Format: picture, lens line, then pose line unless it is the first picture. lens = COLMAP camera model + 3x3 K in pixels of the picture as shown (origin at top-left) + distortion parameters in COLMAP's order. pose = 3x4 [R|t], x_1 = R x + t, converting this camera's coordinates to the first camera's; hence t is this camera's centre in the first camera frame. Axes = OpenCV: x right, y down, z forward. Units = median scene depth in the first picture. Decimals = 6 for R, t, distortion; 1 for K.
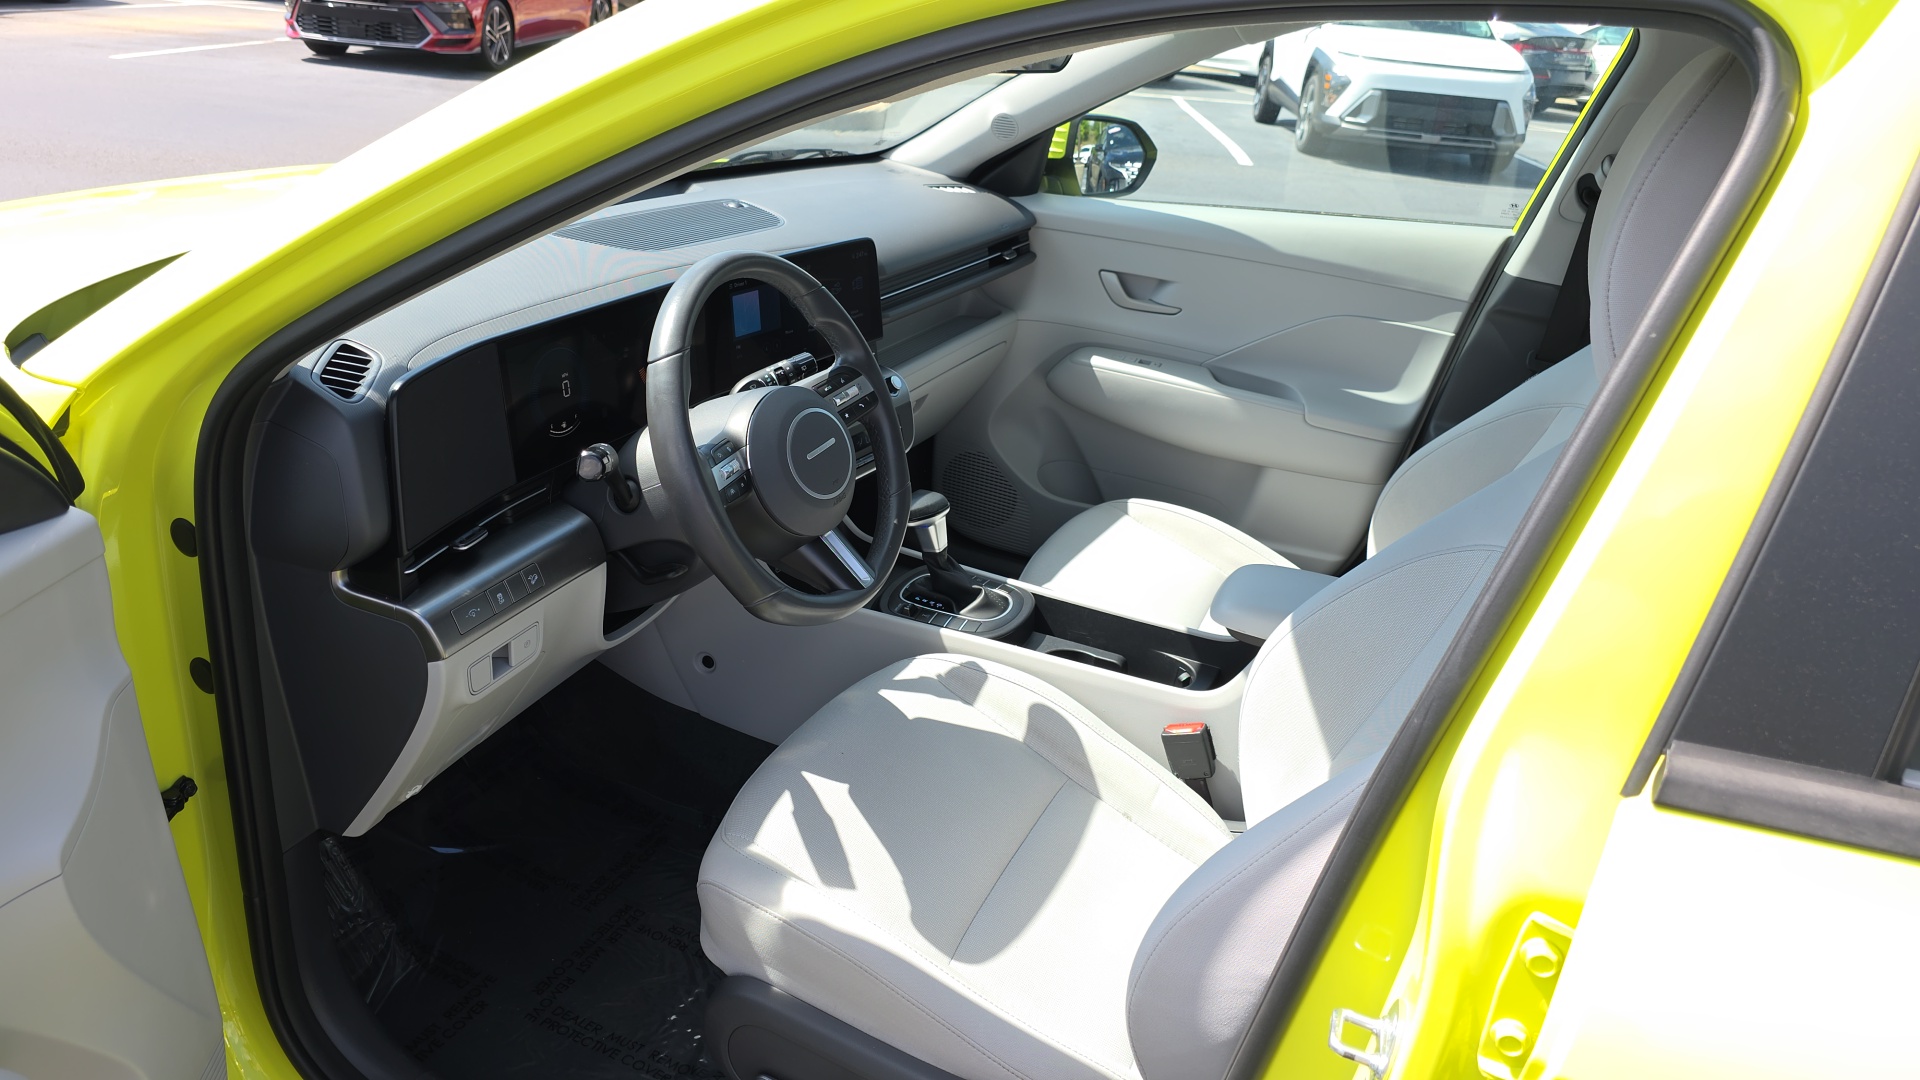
lens RADIAL K [[1319.4, 0, 906.5], [0, 1319.4, 538.5], [0, 0, 1]] dist [0.056282, -0.058540]
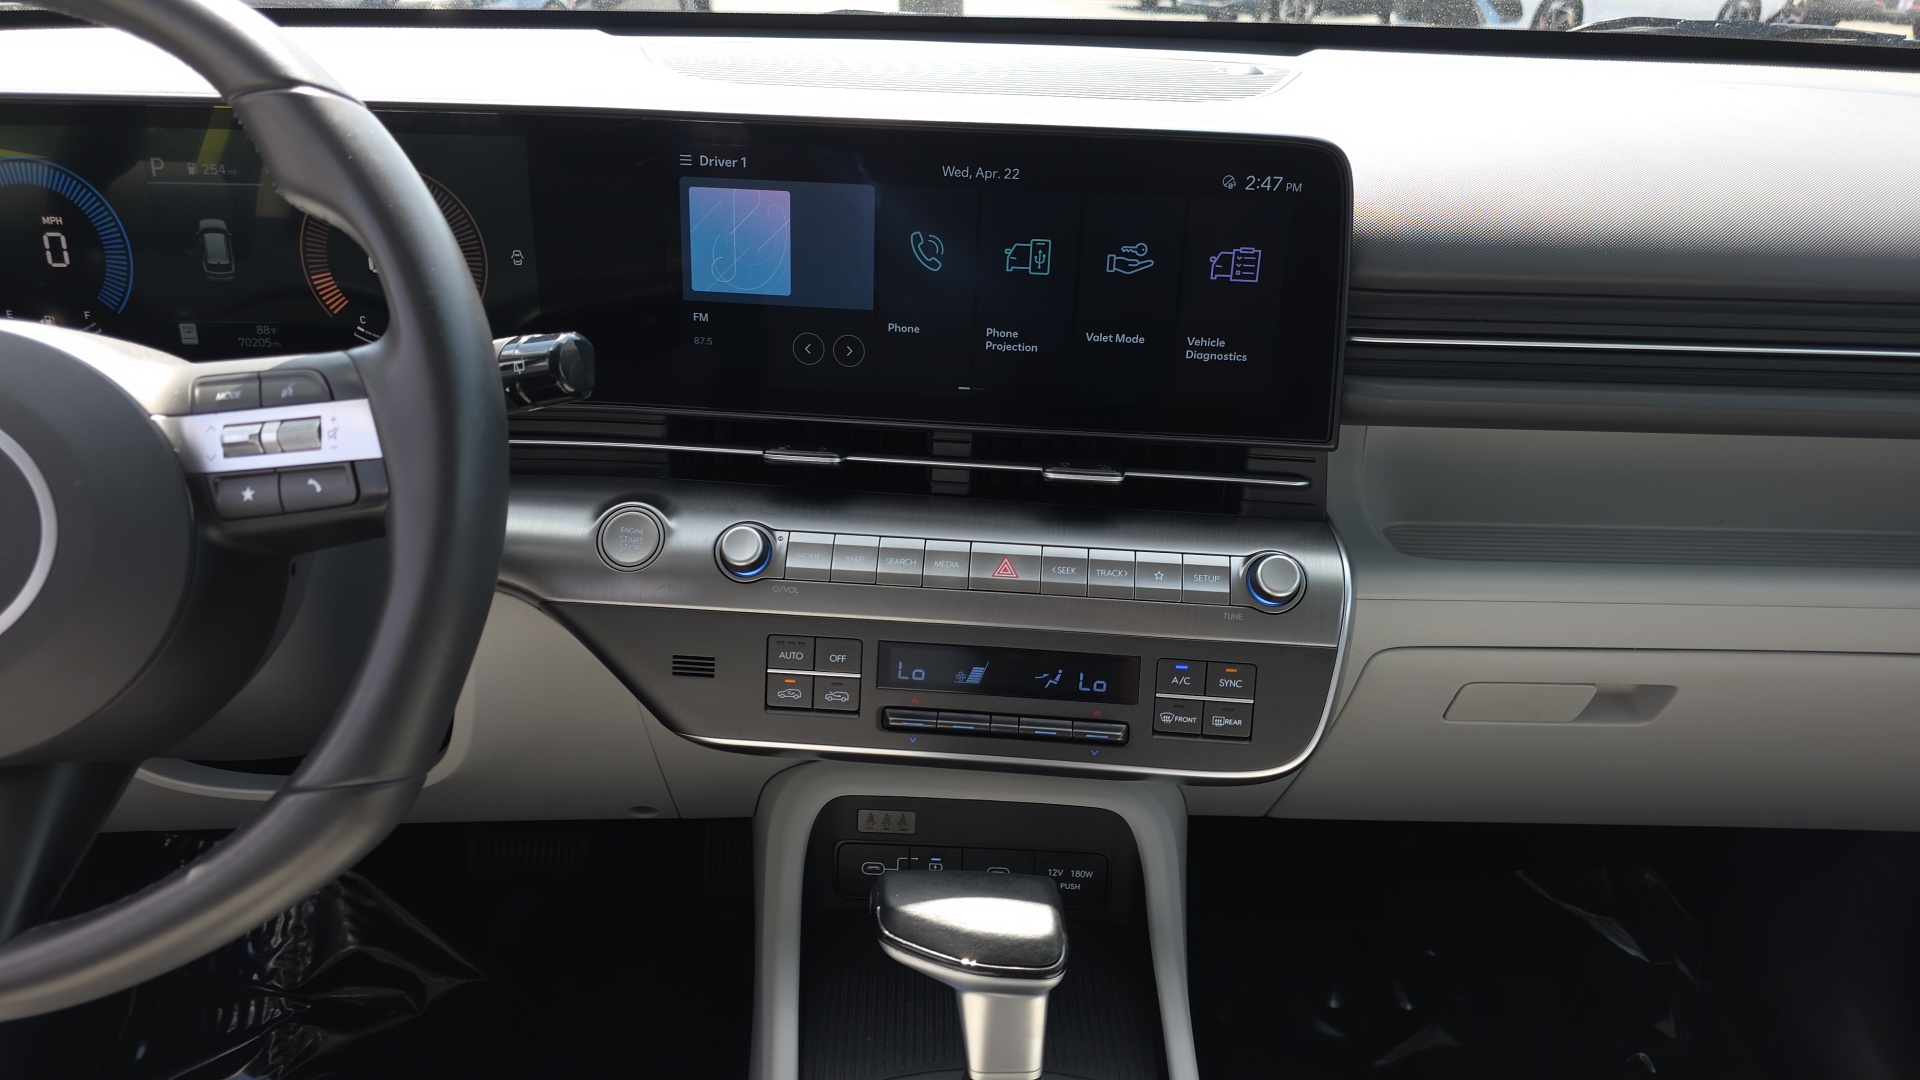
lens RADIAL K [[1299.3, 0, 941.8], [0, 1299.3, 546.8], [0, 0, 1]] dist [0.050595, -0.055633]
pose [[0.425070, 0.314771, -0.848666, 0.193955], [-0.351899, 0.921299, 0.165455, -0.123235], [0.833956, 0.228315, 0.502384, 0.611368]]
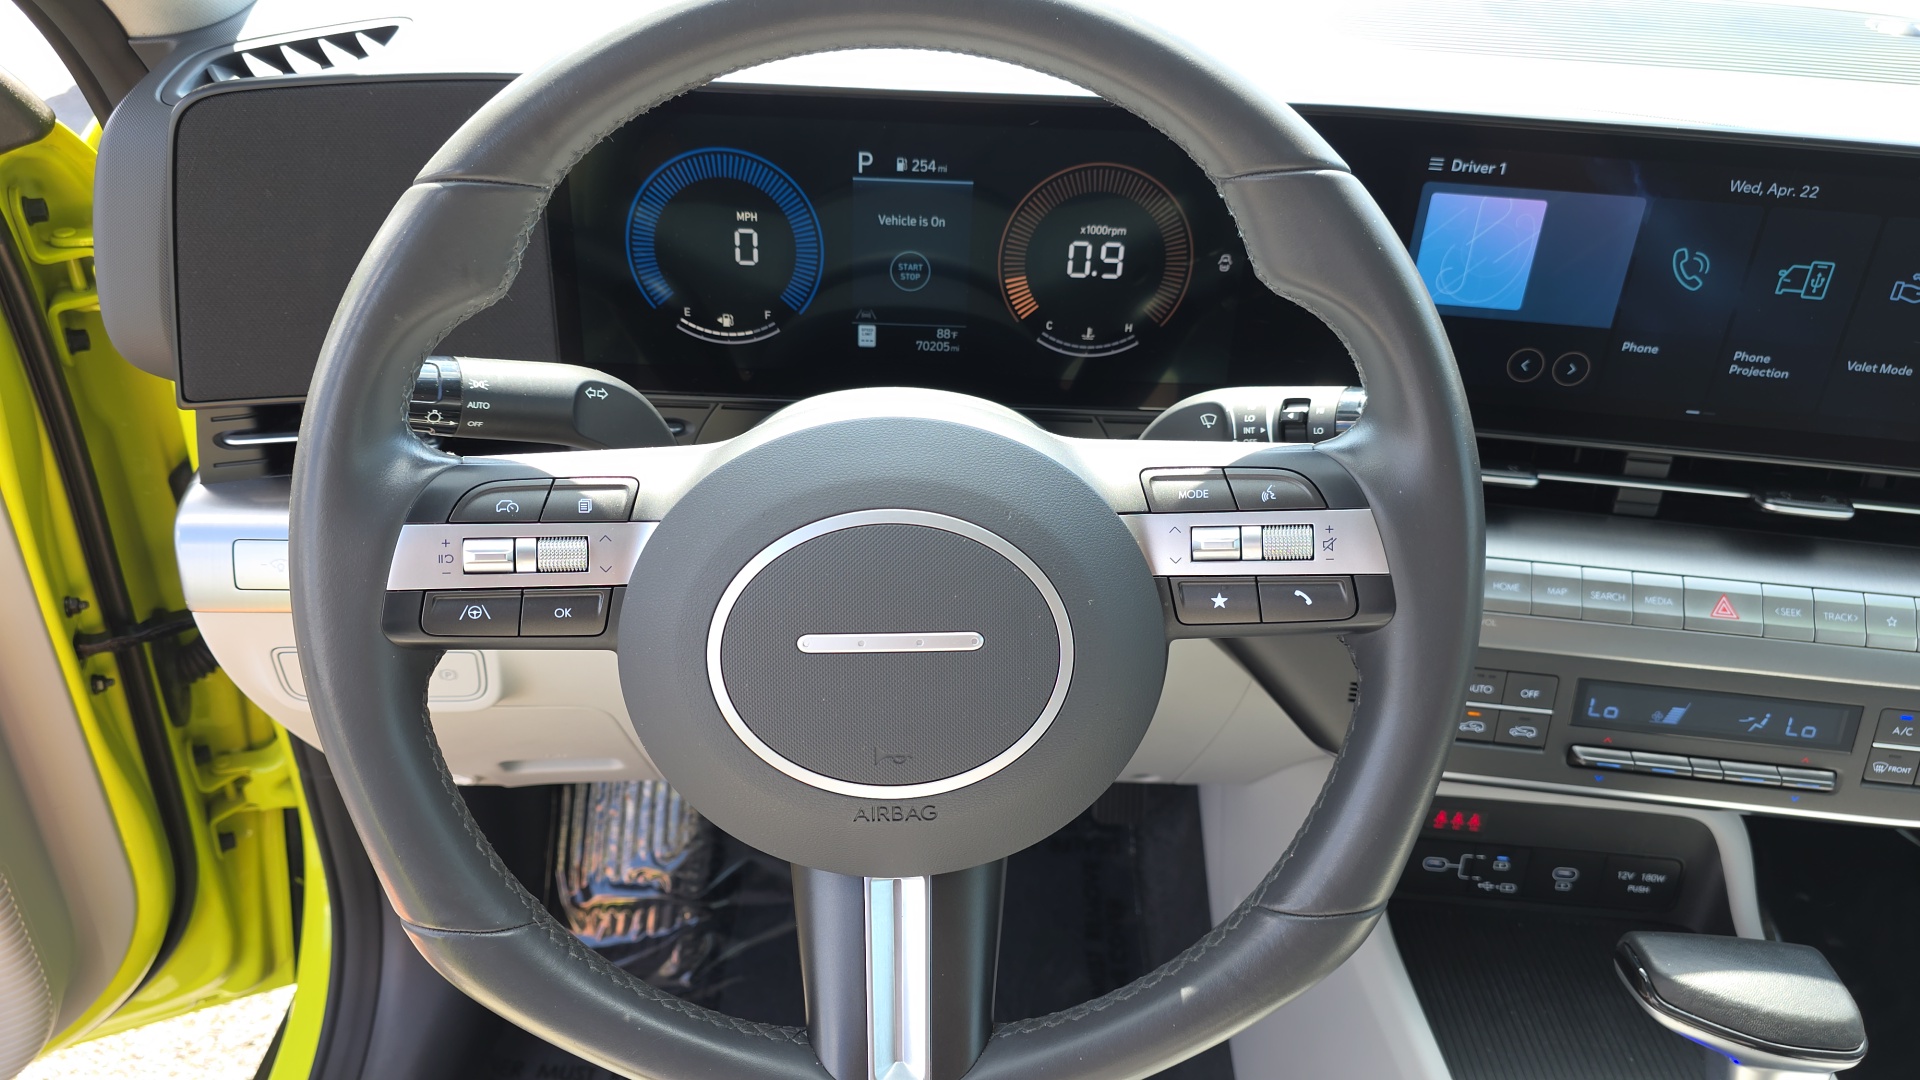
lens RADIAL K [[1323.7, 0, 957.6], [0, 1323.7, 522.1], [0, 0, 1]] dist [0.069561, -0.090659]
pose [[0.402089, 0.420871, -0.813137, 0.115079], [-0.374113, 0.886094, 0.273637, -0.109102], [0.835682, 0.194179, 0.513742, 0.493237]]
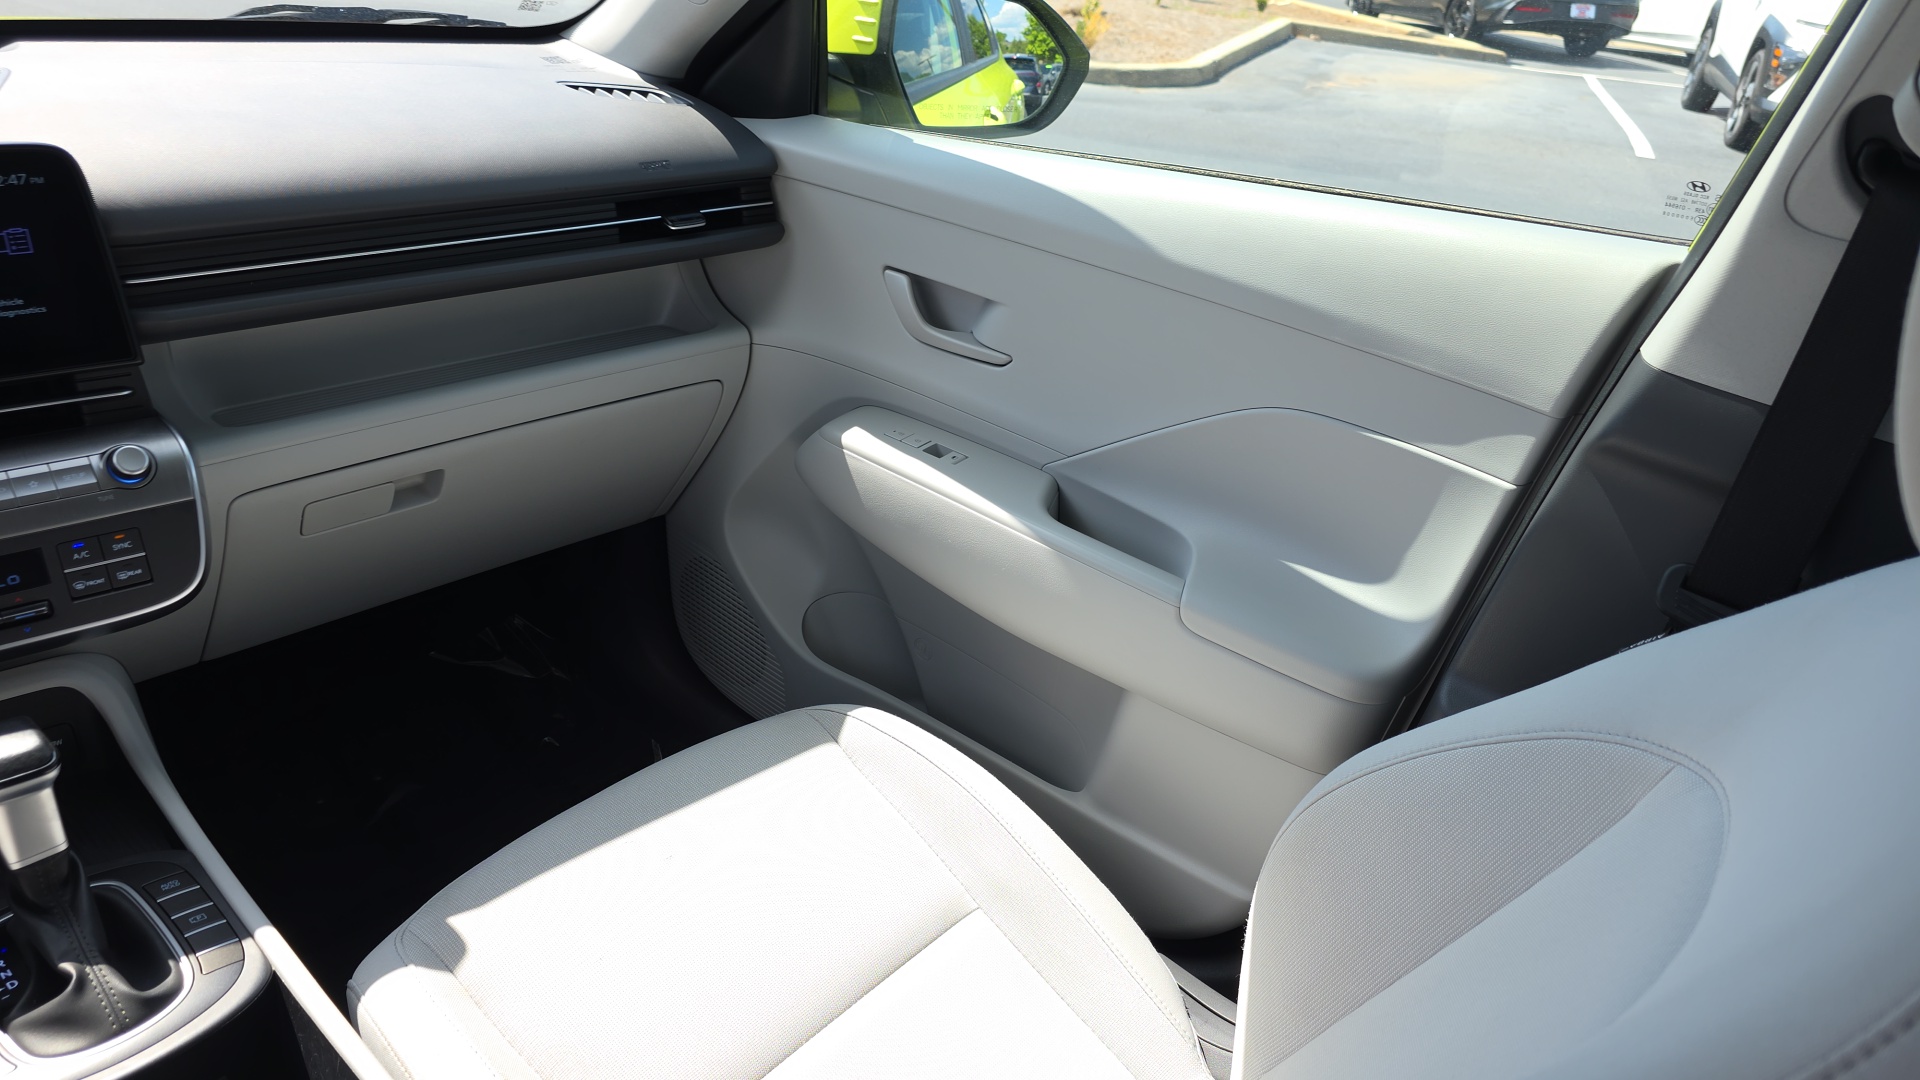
lens RADIAL K [[1276.1, 0, 932.9], [0, 1276.1, 561.7], [0, 0, 1]] dist [0.022464, -0.025761]
pose [[0.954549, 0.138519, -0.263911, 0.317801], [-0.127238, 0.990089, 0.059459, -0.119929], [0.269532, -0.023177, 0.962713, 0.513107]]
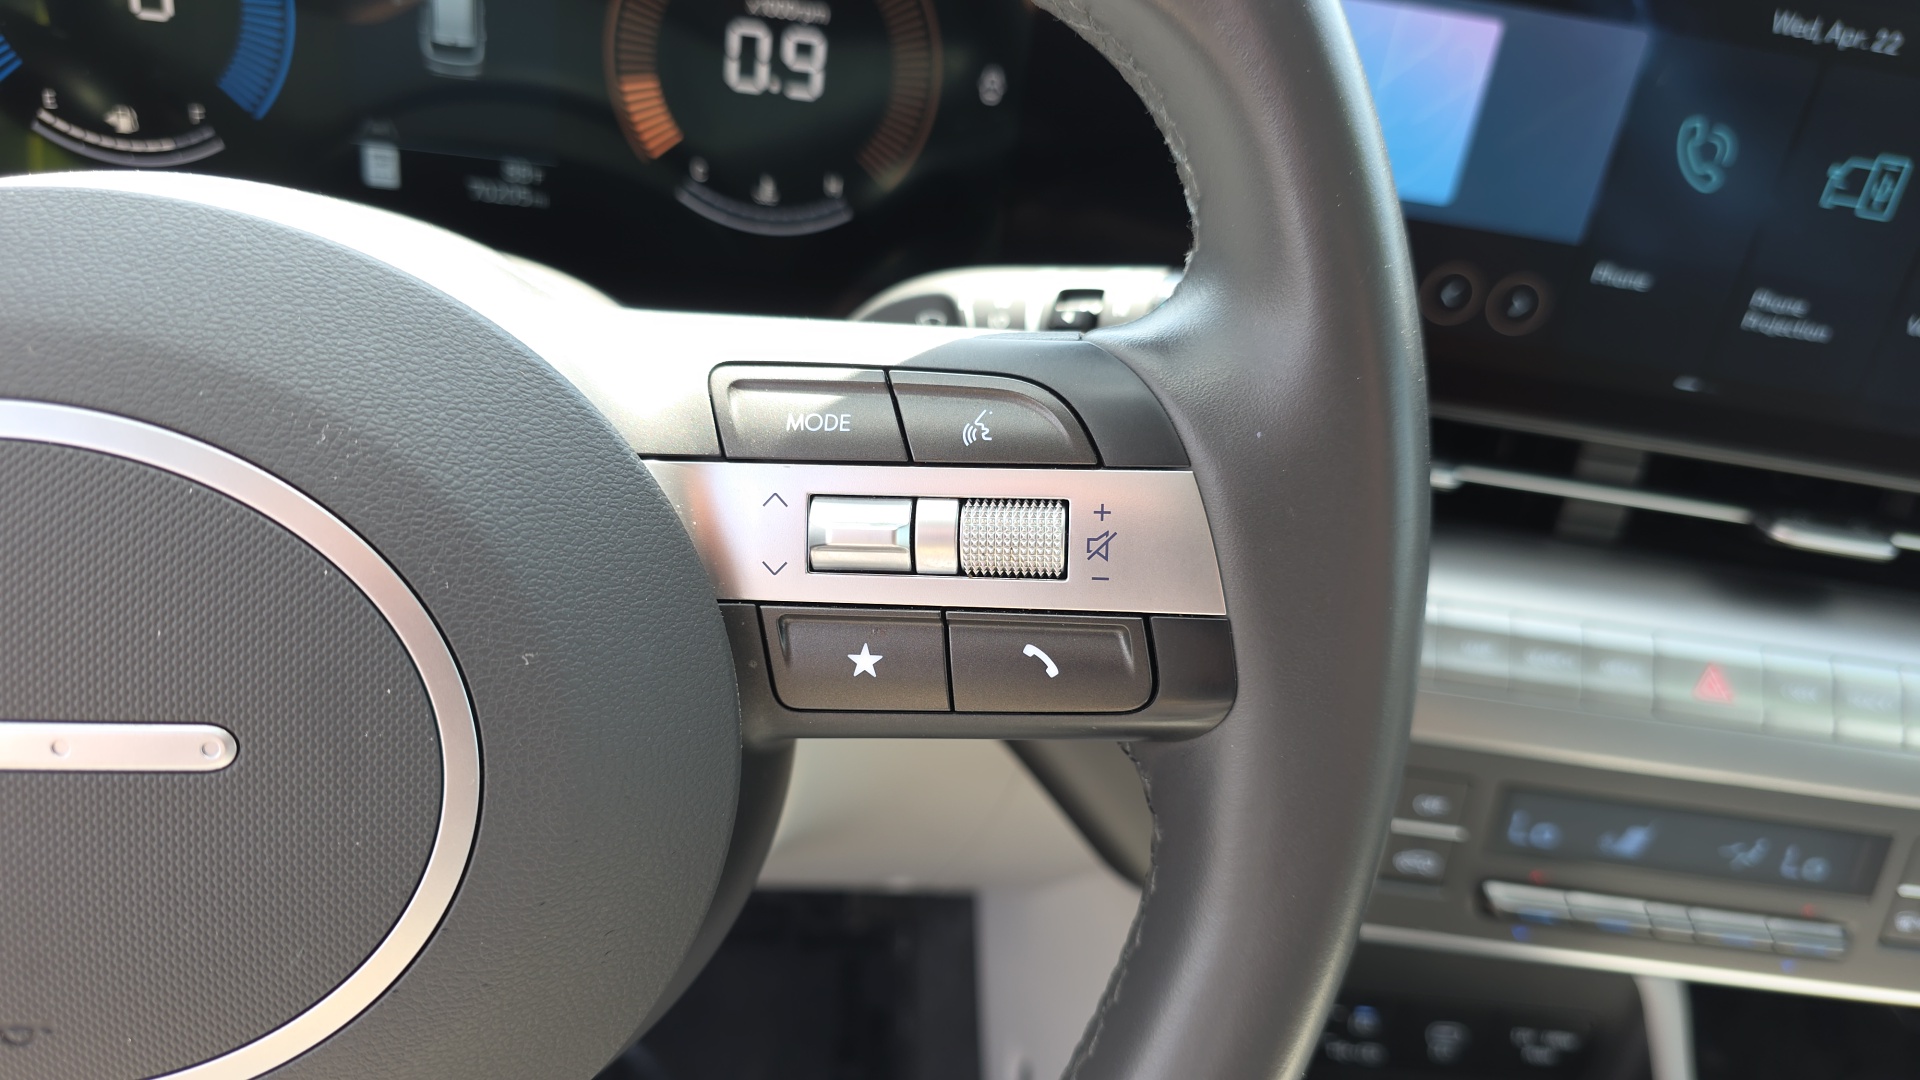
lens RADIAL K [[1393.2, 0, 965.2], [0, 1393.2, 546.1], [0, 0, 1]] dist [0.003729, -0.041273]
pose [[0.475196, 0.445038, -0.759032, 0.050264], [-0.444813, 0.865809, 0.229167, -0.091629], [0.759164, 0.228728, 0.609387, 0.570900]]
